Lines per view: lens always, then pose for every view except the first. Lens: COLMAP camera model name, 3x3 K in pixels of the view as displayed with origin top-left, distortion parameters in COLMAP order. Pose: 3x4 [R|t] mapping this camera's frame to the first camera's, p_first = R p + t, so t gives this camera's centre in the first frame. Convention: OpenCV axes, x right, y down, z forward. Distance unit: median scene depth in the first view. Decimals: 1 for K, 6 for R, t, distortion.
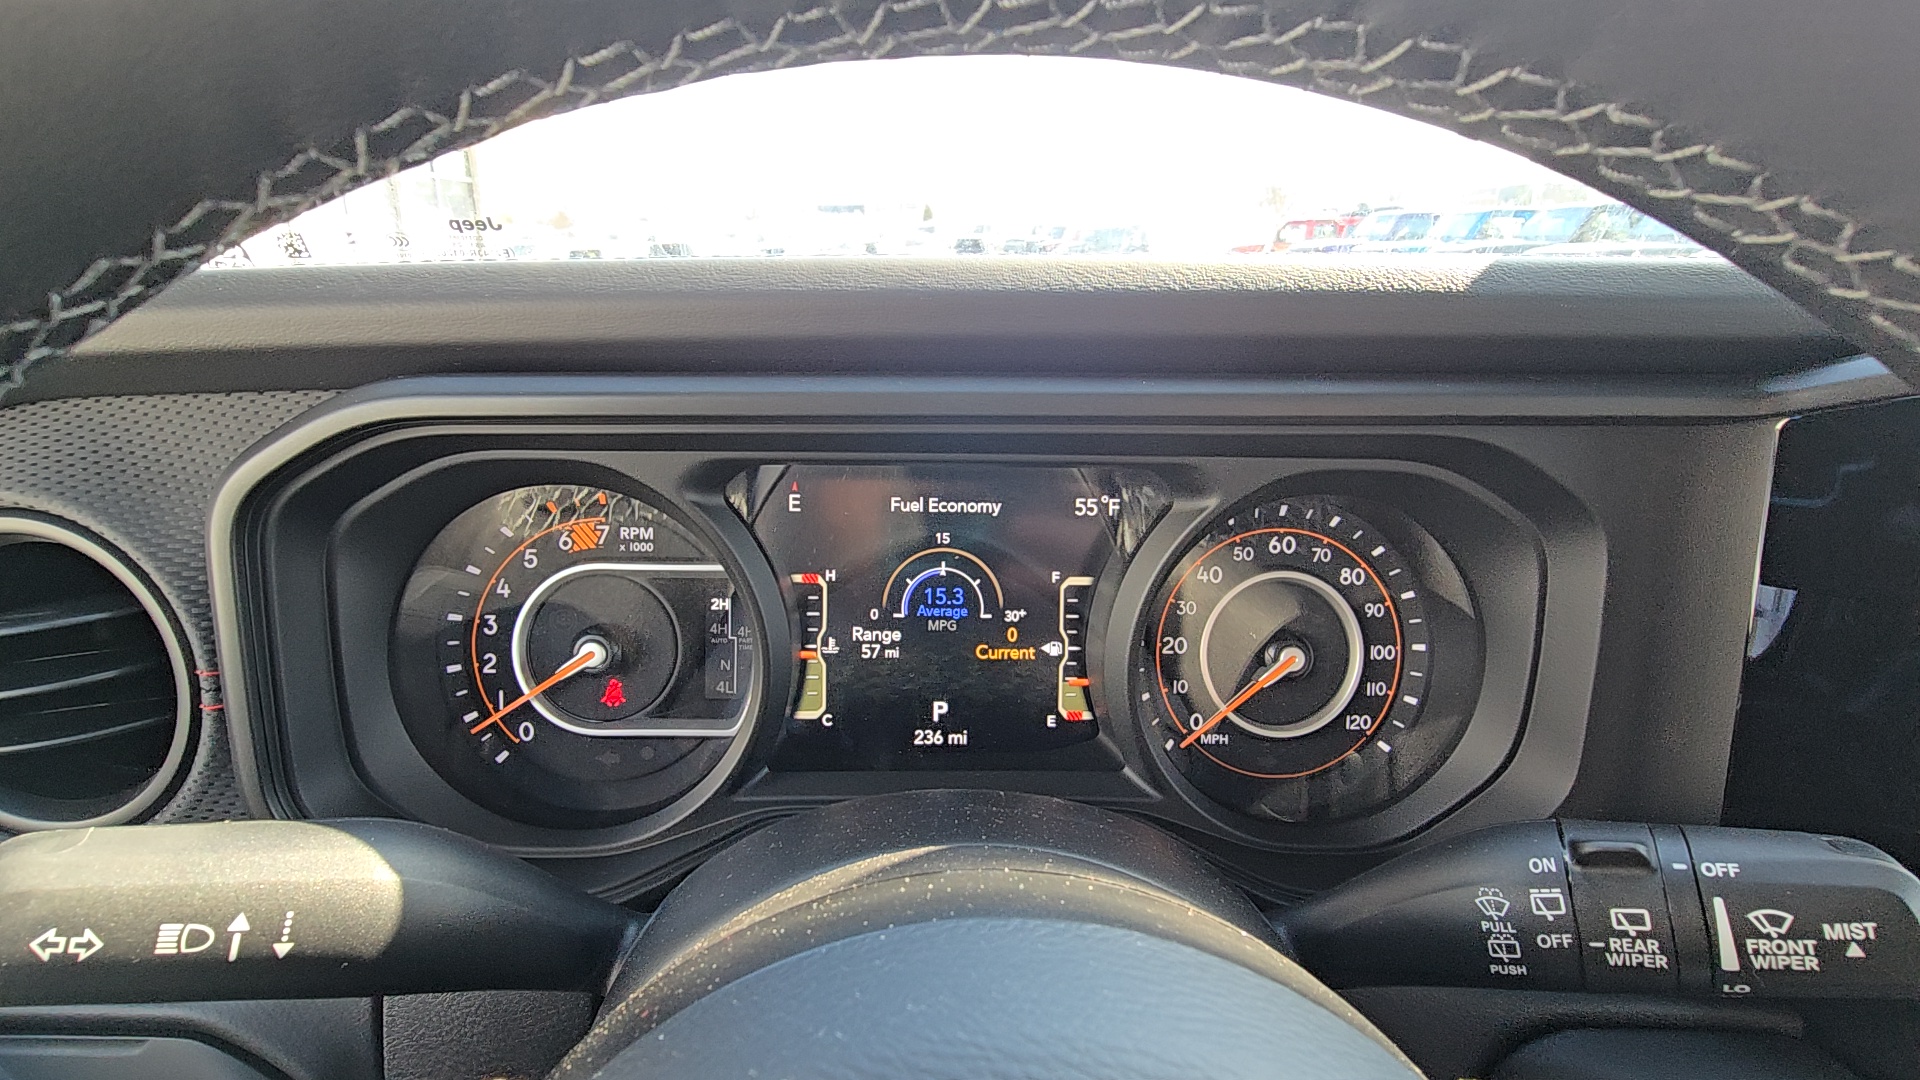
lens RADIAL K [[978.4, 0, 953.6], [0, 978.4, 551.5], [0, 0, 1]] dist [-0.000205, -0.000499]
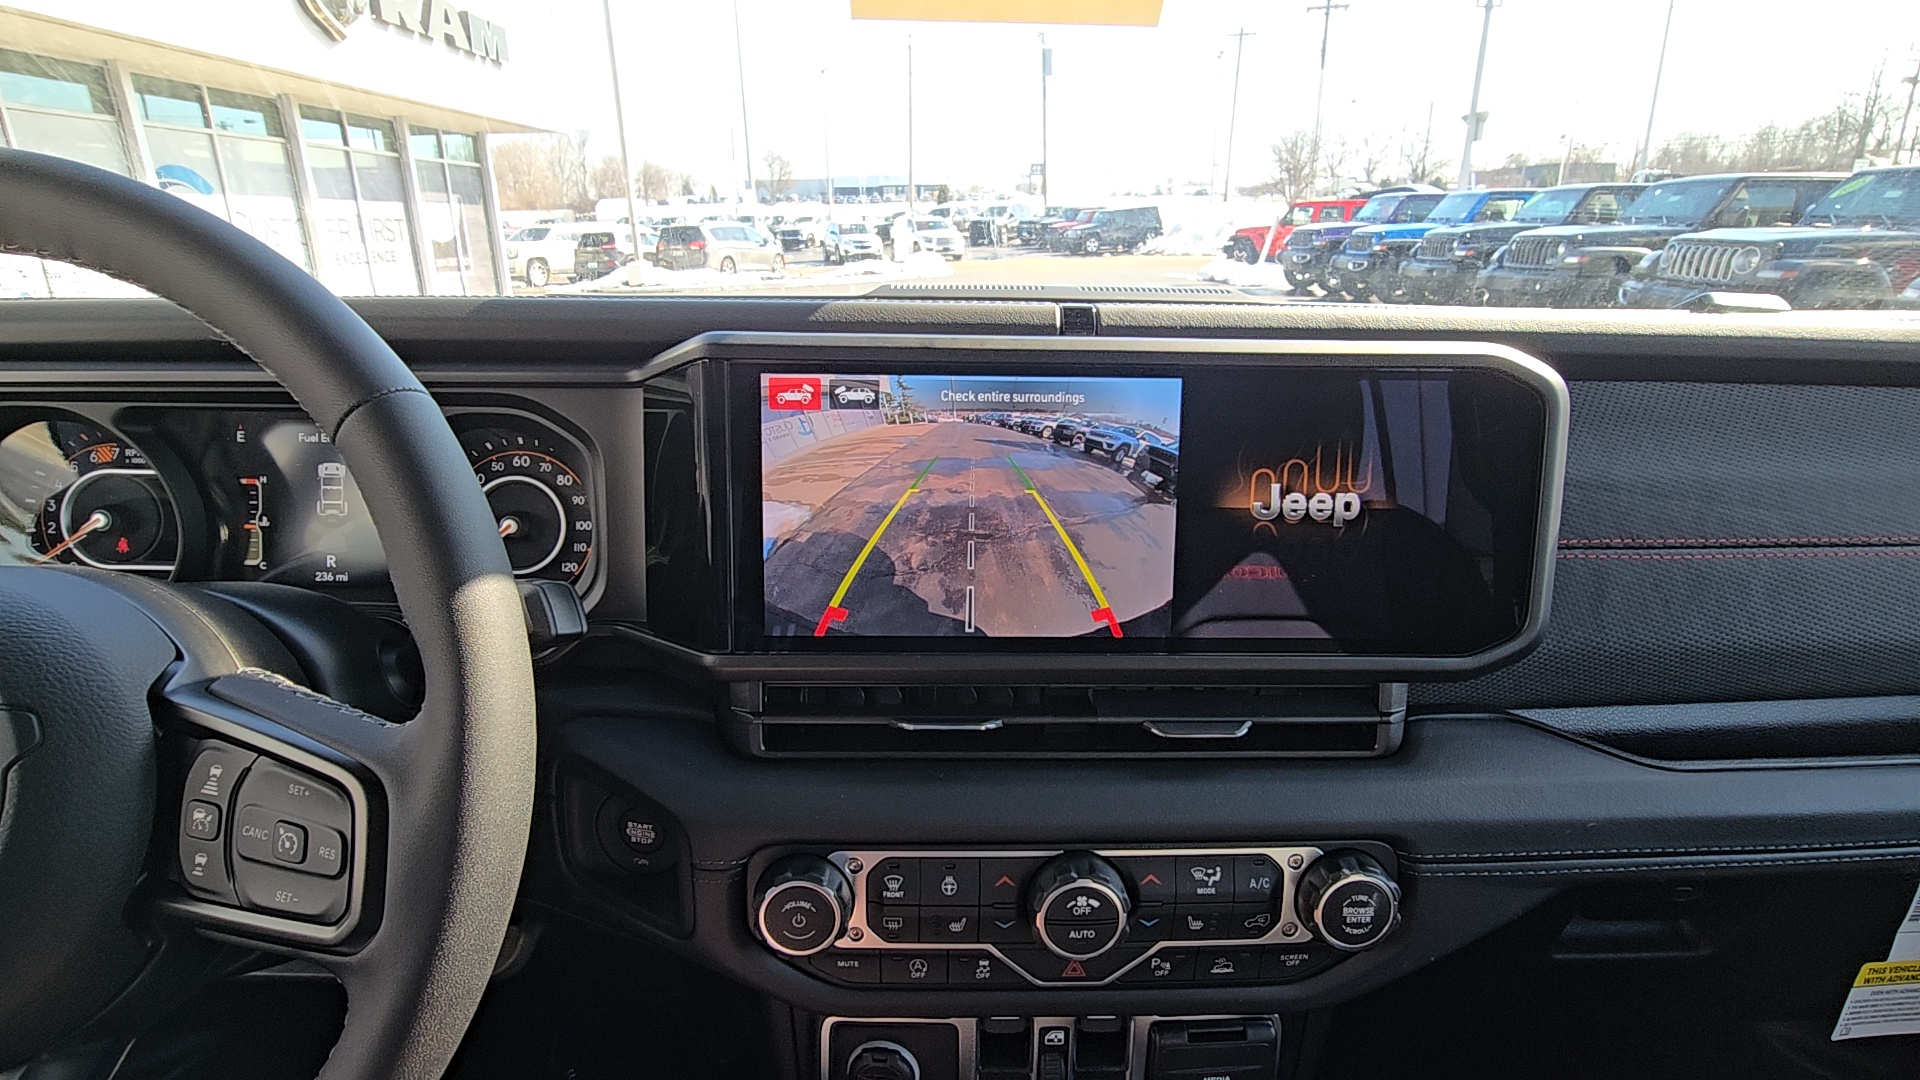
lens RADIAL K [[978.4, 0, 953.6], [0, 978.4, 551.5], [0, 0, 1]] dist [-0.000205, -0.000499]
pose [[0.999787, 0.003079, -0.020391, 1.100663], [-0.002740, 0.999858, 0.016622, 0.117262], [0.020440, -0.016563, 0.999654, -0.665163]]
